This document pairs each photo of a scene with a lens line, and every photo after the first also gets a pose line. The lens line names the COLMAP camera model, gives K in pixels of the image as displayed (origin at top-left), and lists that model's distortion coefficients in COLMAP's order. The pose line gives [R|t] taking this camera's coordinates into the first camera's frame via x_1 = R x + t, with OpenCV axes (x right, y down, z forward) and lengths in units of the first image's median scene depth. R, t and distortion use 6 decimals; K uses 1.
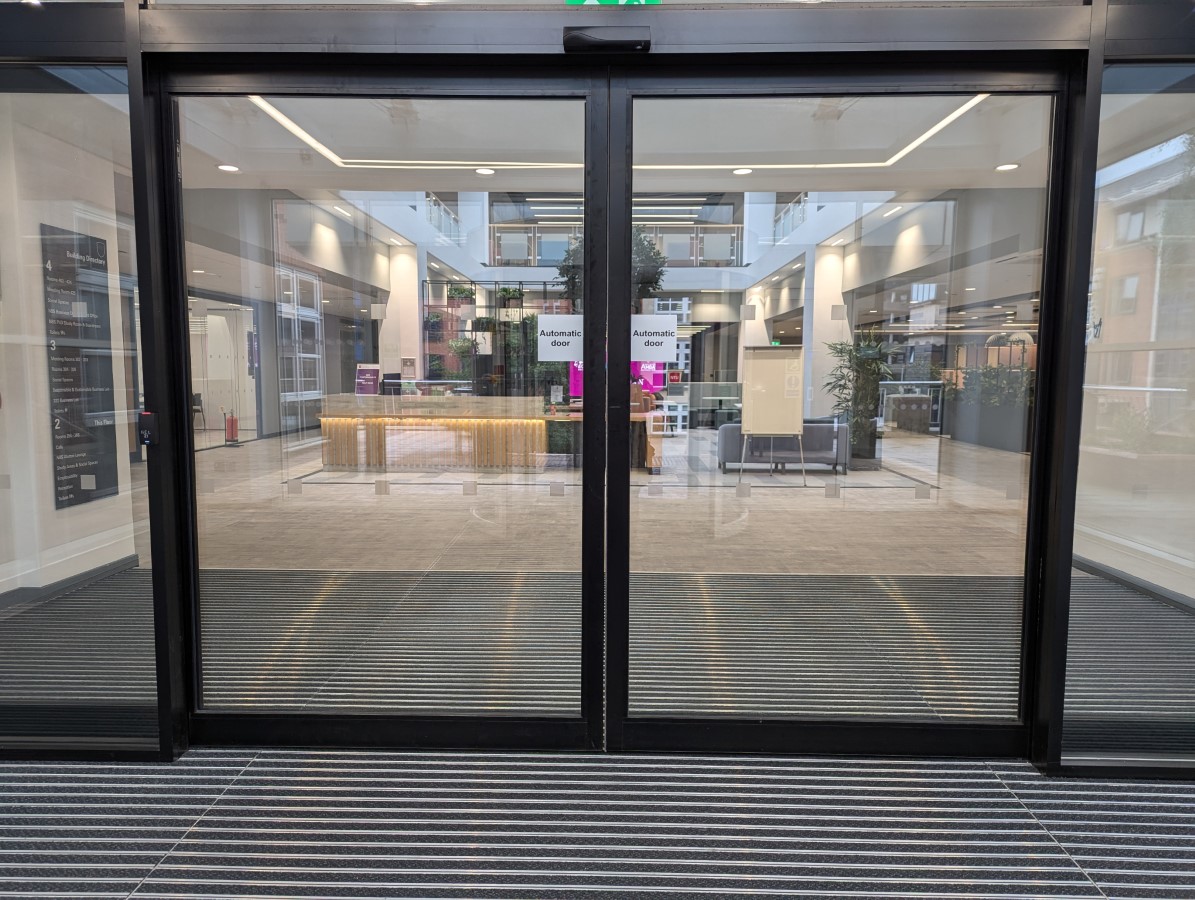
lens RADIAL K [[831.9, 0, 591.8], [0, 831.9, 453.2], [0, 0, 1]] dist [0.065935, -0.058425]
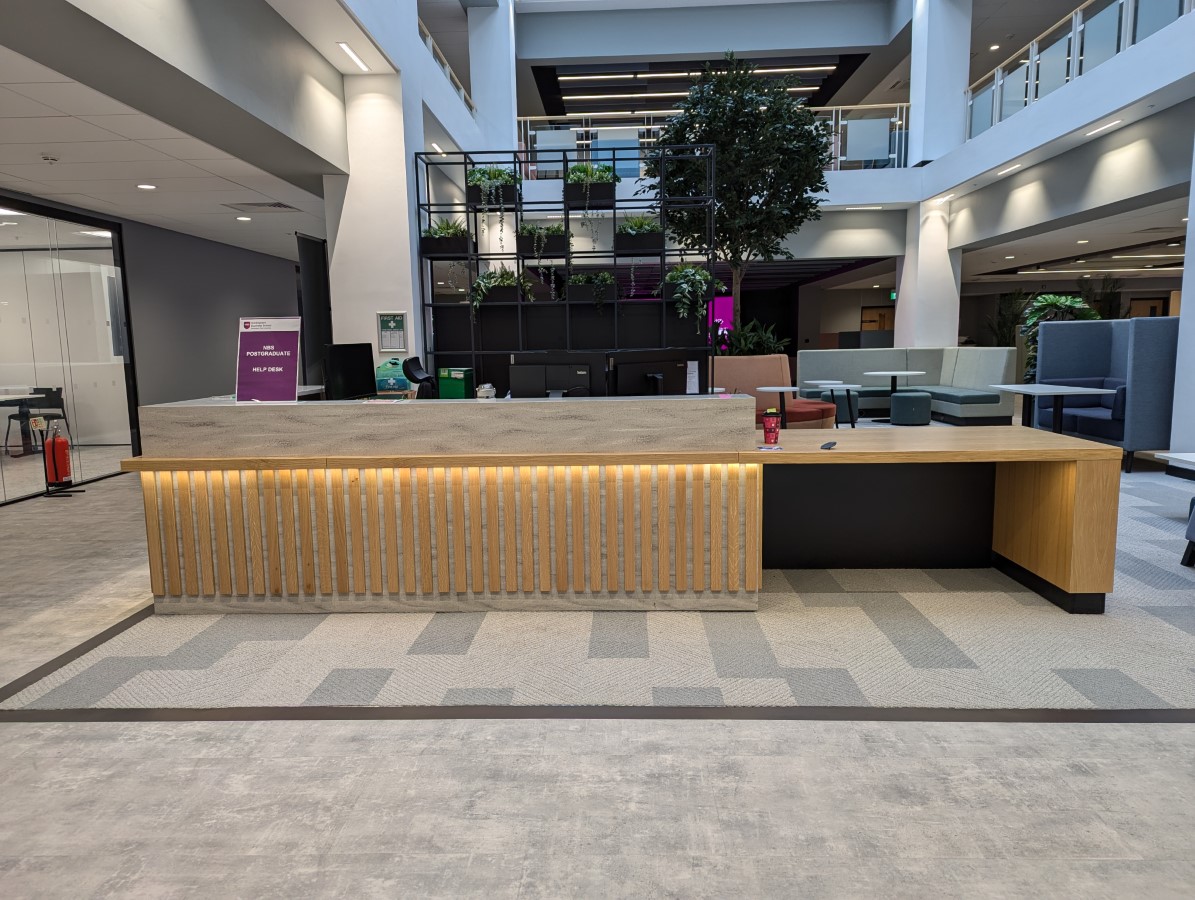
lens RADIAL K [[831.9, 0, 591.8], [0, 831.9, 453.2], [0, 0, 1]] dist [0.065935, -0.058425]
pose [[0.999679, -0.023144, -0.010297, -0.101108], [0.023484, 0.999141, 0.034137, -0.046611], [0.009498, -0.034368, 0.999364, 0.519019]]
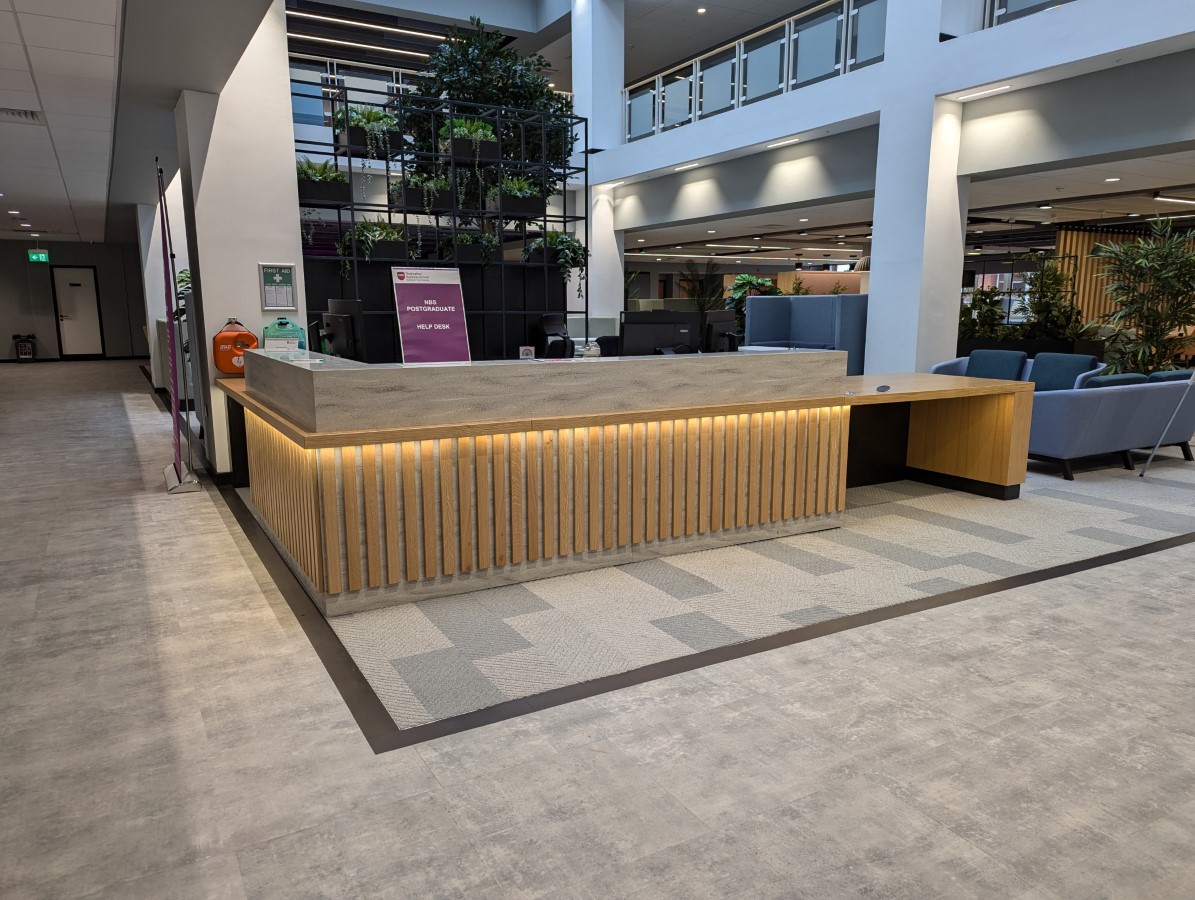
lens RADIAL K [[831.9, 0, 591.8], [0, 831.9, 453.2], [0, 0, 1]] dist [0.065935, -0.058425]
pose [[0.852558, -0.097140, 0.513525, -0.319259], [0.057080, 0.994004, 0.093263, -0.050784], [-0.519506, -0.050200, 0.852991, 0.562022]]
